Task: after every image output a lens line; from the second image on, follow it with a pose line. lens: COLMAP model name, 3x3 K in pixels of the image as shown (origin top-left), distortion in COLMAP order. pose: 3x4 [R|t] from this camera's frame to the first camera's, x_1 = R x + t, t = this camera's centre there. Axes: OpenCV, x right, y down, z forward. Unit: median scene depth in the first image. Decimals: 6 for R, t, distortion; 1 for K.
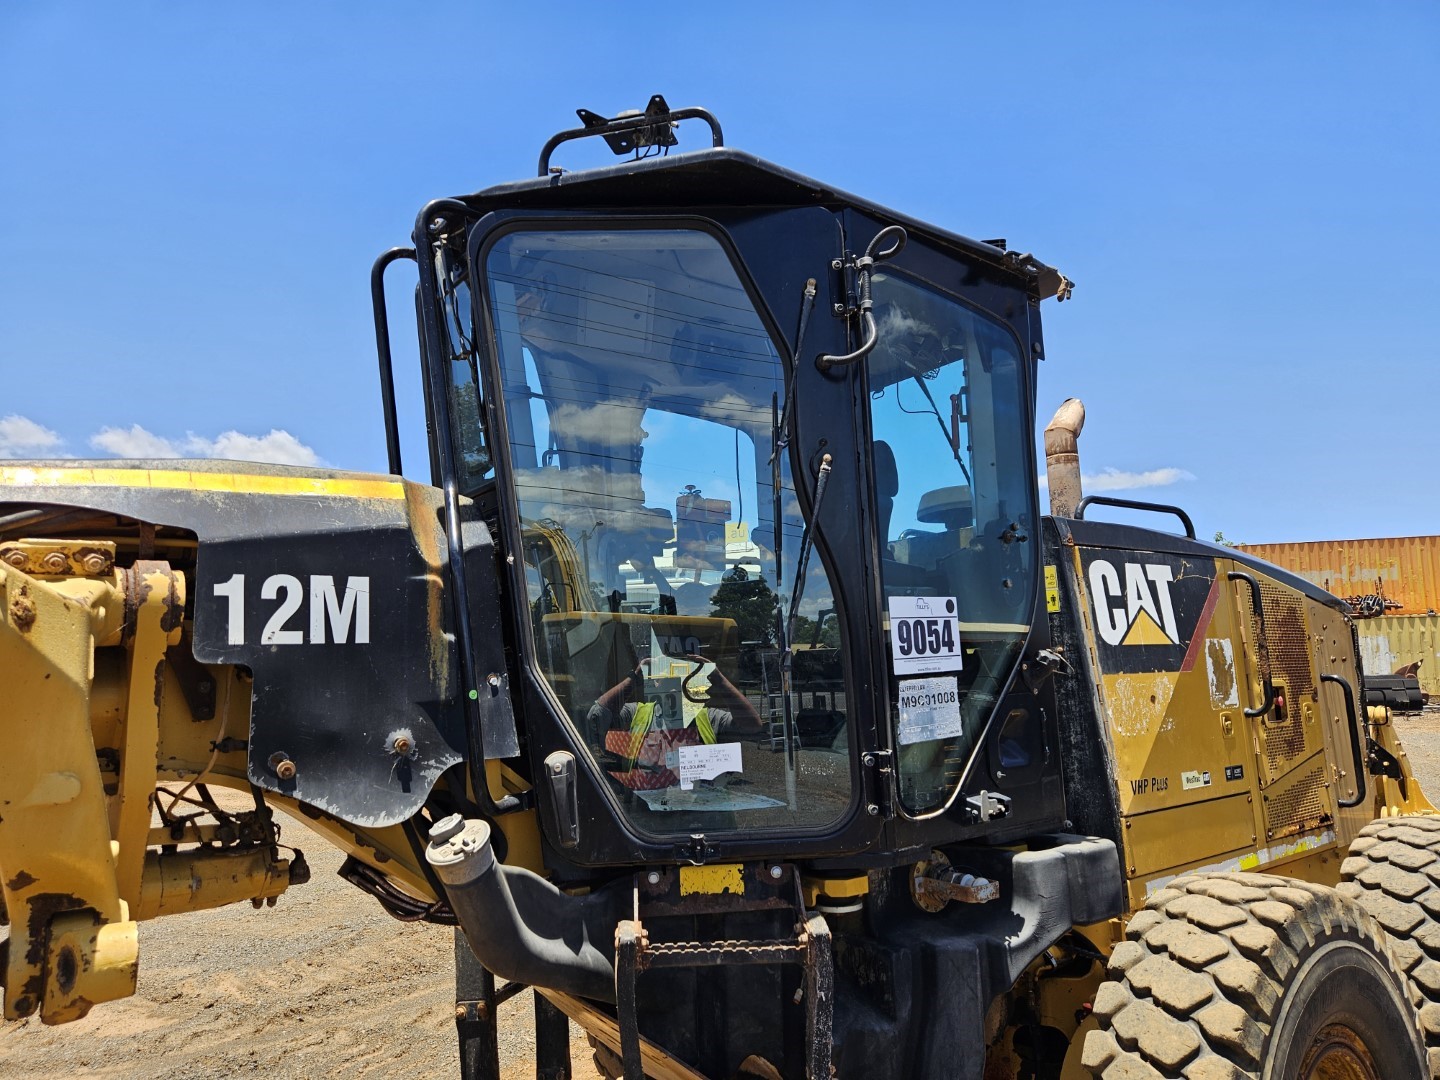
lens RADIAL K [[968.0, 0, 720.0], [0, 968.0, 540.0], [0, 0, 1]] dist [0.074732, -0.068776]
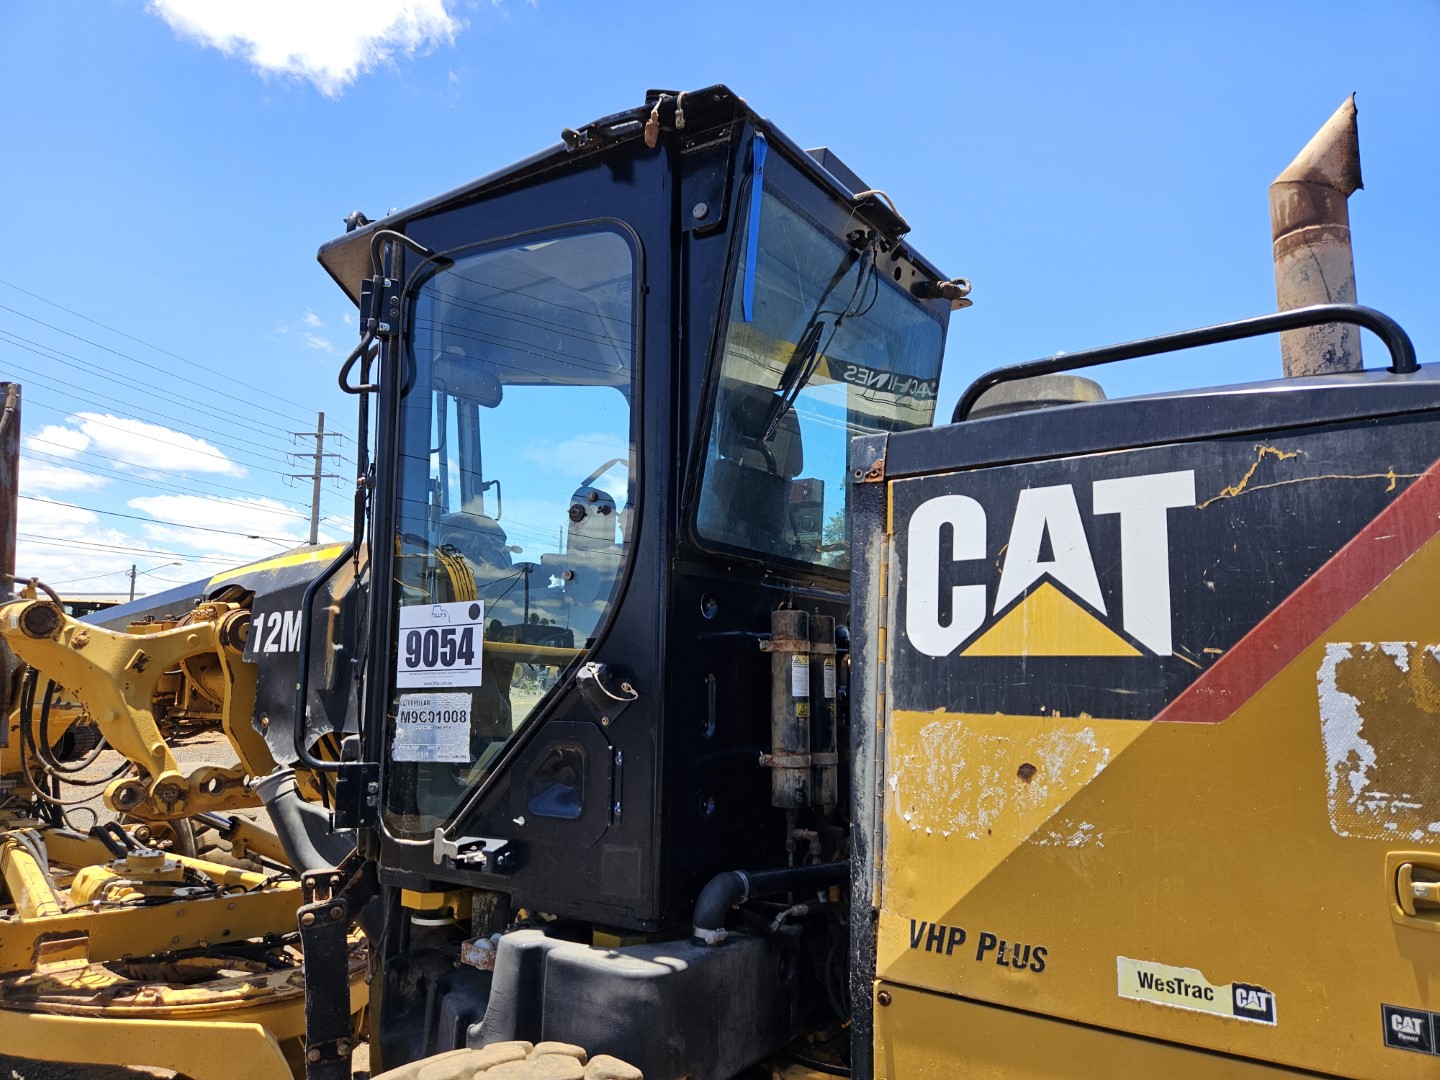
lens RADIAL K [[965.8, 0, 712.9], [0, 965.8, 530.8], [0, 0, 1]] dist [0.075477, -0.061657]
pose [[0.285933, -0.106007, -0.952368, 1.156215], [0.111590, 0.990784, -0.076780, 0.089044], [0.951730, -0.084321, 0.295127, 0.977518]]
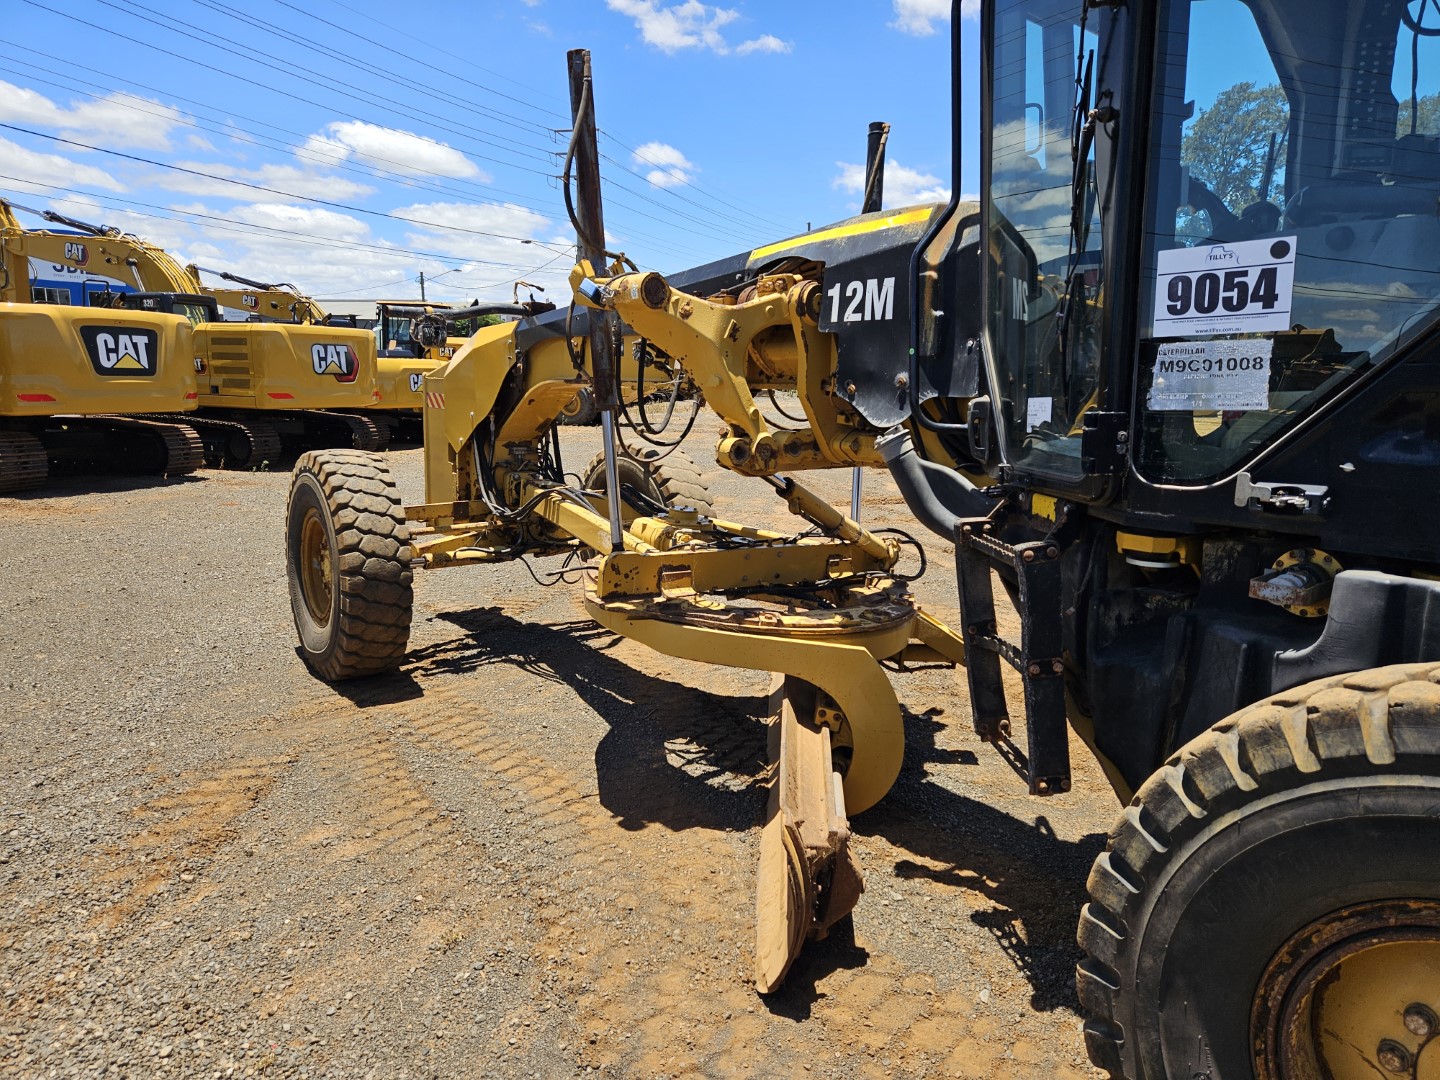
lens RADIAL K [[965.8, 0, 712.9], [0, 965.8, 530.8], [0, 0, 1]] dist [0.075477, -0.061657]
pose [[0.053660, 0.188611, -0.980585, 1.074973], [0.121438, 0.973478, 0.193890, 0.081321], [0.991148, -0.129484, 0.029332, 0.497552]]
